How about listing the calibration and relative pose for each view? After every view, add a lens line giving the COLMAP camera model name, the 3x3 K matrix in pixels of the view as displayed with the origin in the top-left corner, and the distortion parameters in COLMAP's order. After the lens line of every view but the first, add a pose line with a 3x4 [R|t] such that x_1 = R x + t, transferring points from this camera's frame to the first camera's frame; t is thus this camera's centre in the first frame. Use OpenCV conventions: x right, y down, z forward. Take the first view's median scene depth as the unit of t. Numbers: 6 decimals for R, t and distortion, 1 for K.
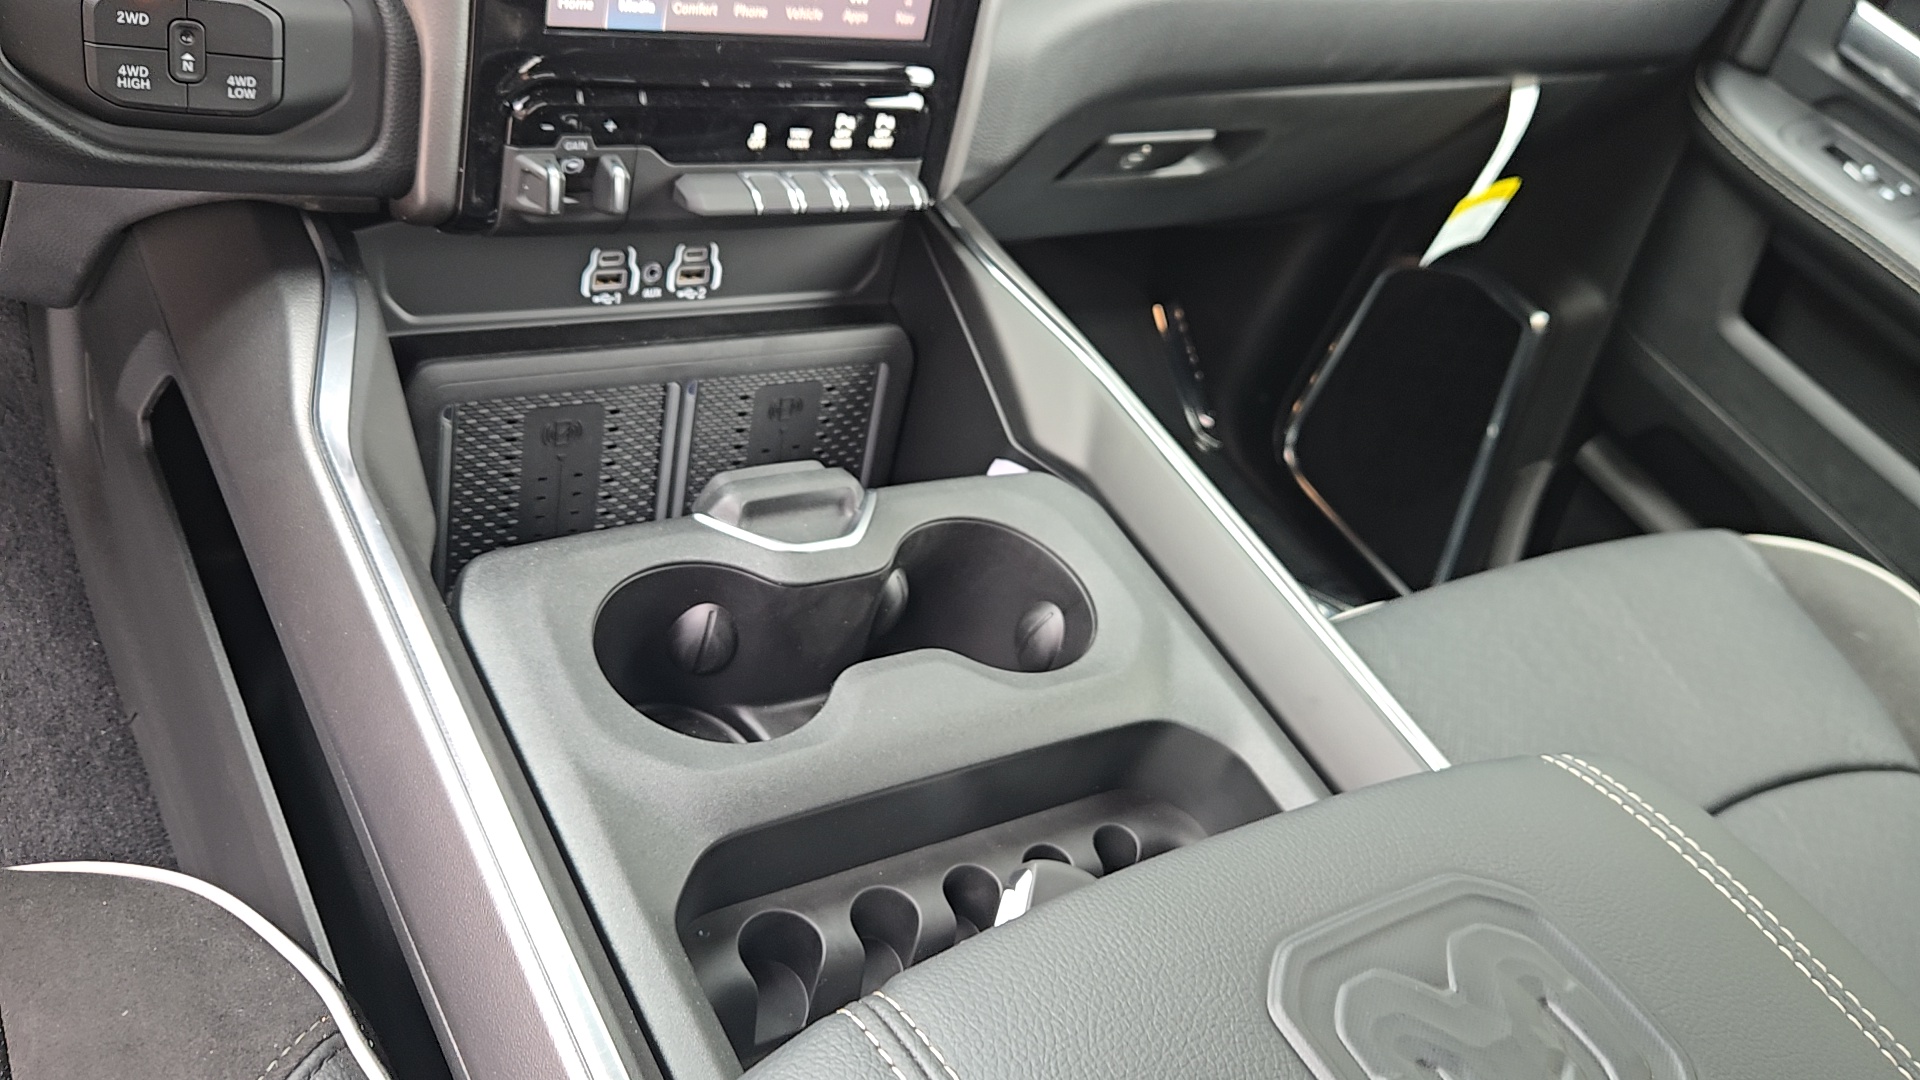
lens RADIAL K [[1619.2, 0, 960.0], [0, 1619.2, 540.0], [0, 0, 1]] dist [-0.008221, -0.006963]
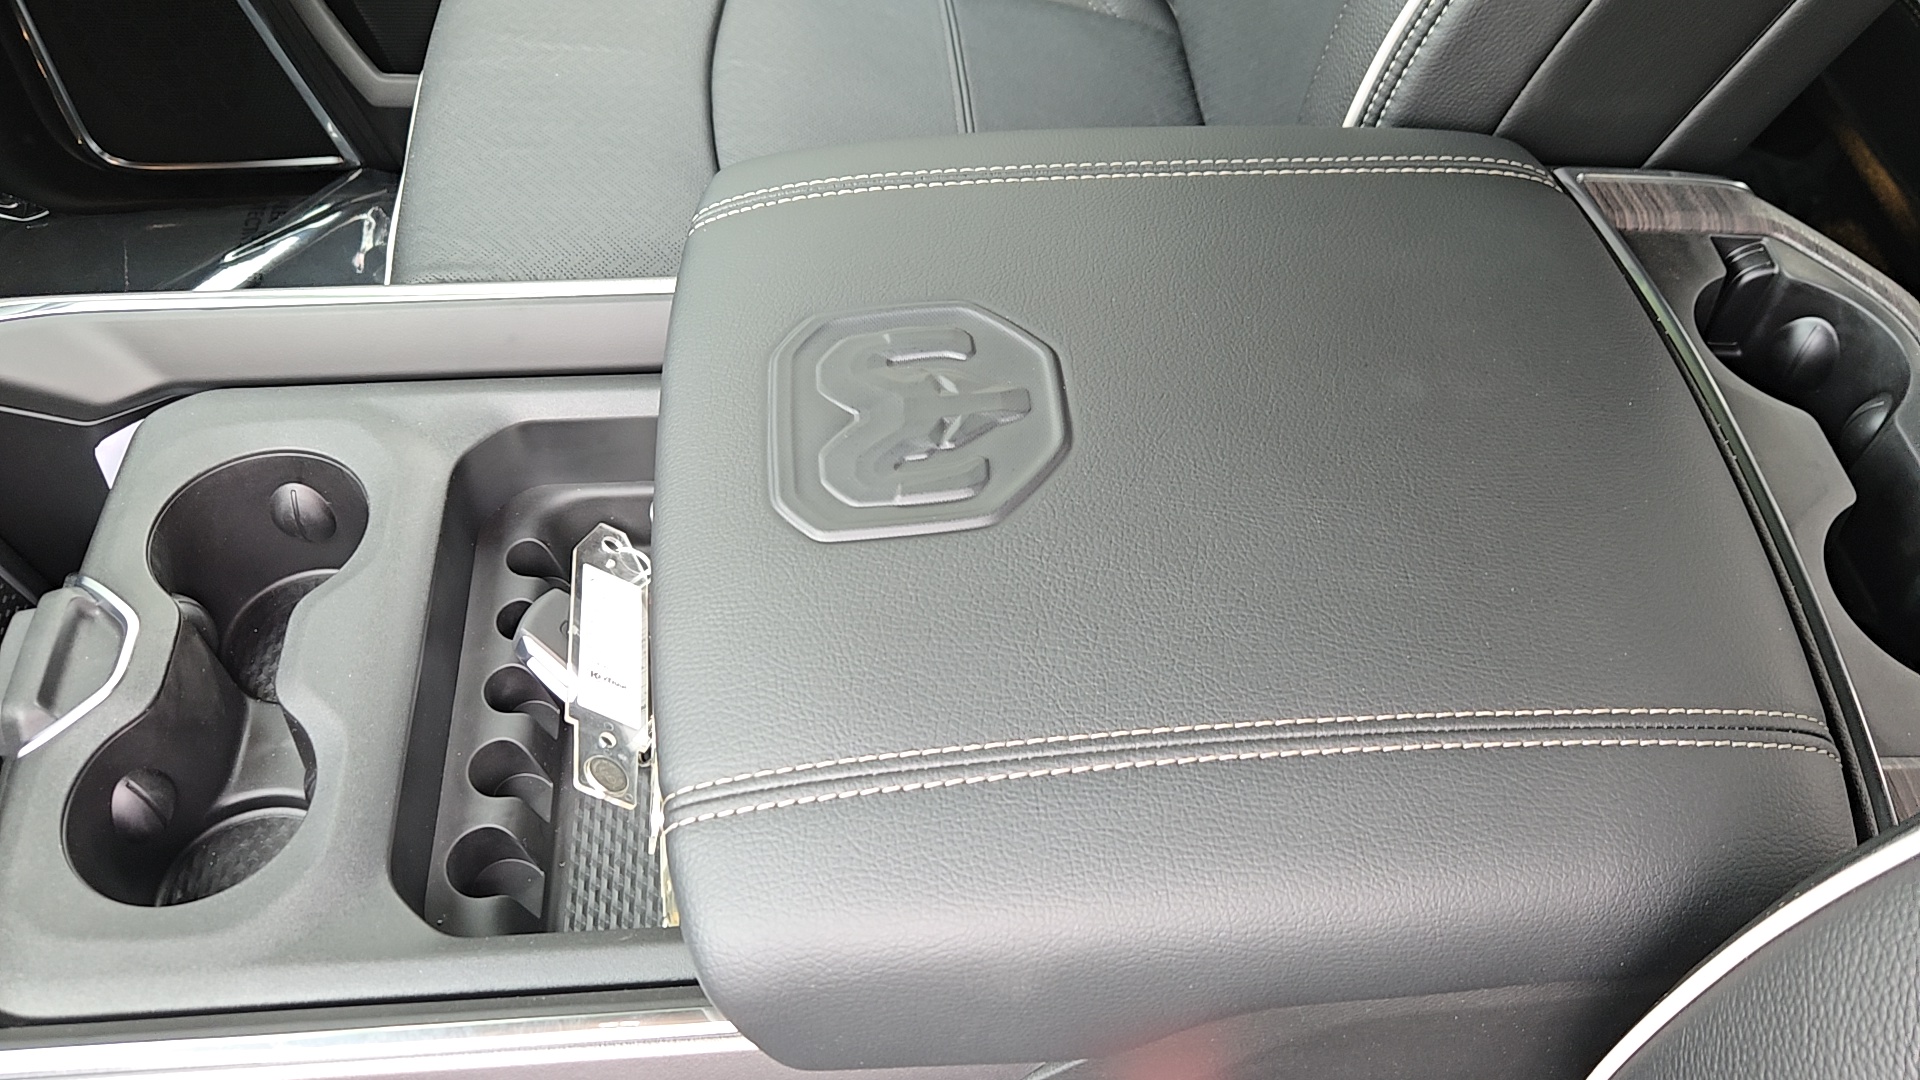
lens RADIAL K [[1590.7, 0, 951.0], [0, 1590.7, 539.8], [0, 0, 1]] dist [0.010693, -0.003208]
pose [[0.440785, -0.847879, 0.294634, -0.103134], [0.675447, 0.529490, 0.513236, -0.216990], [-0.591168, -0.027217, 0.806089, -0.083938]]
